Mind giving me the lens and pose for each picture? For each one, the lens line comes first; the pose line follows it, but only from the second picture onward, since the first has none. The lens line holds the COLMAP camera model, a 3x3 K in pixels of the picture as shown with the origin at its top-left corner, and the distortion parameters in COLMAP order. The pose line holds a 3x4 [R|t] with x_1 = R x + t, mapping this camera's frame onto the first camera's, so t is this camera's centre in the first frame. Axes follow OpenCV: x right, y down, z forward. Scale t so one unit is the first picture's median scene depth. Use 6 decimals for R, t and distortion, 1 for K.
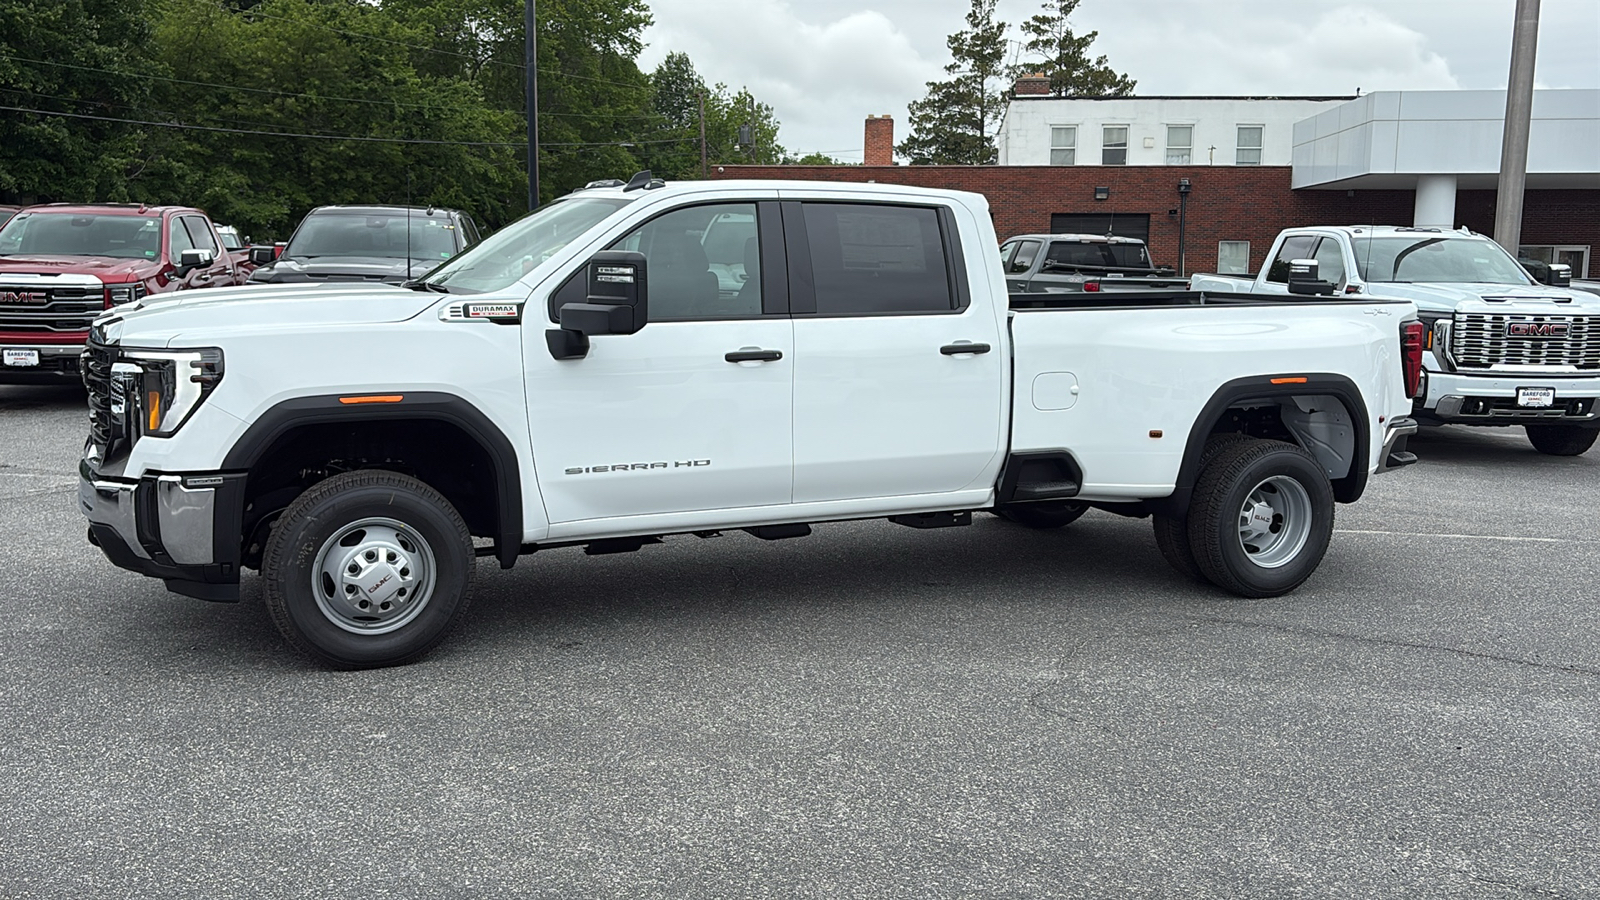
lens RADIAL K [[1468.9, 0, 789.8], [0, 1468.9, 452.8], [0, 0, 1]] dist [0.138571, -0.395940]
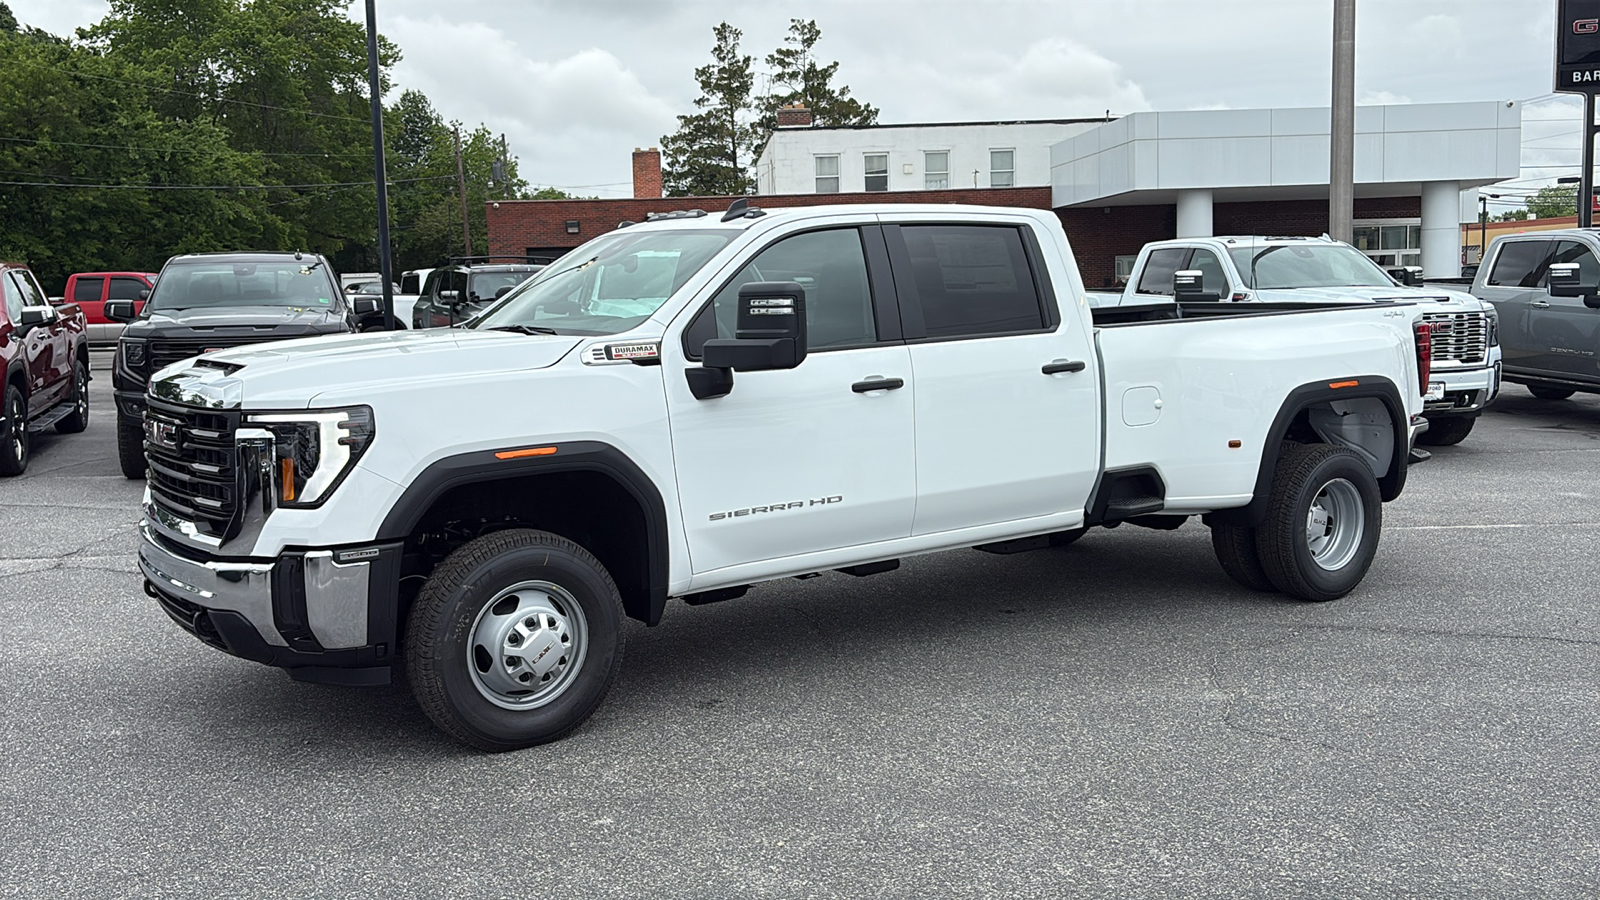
lens RADIAL K [[1465.2, 0, 752.6], [0, 1465.2, 430.6], [0, 0, 1]] dist [0.170239, -0.475532]
pose [[0.987116, -0.055078, 0.150225, -0.222568], [0.060439, 0.997679, -0.031358, -0.009978], [-0.148149, 0.040033, 0.988154, 0.058845]]
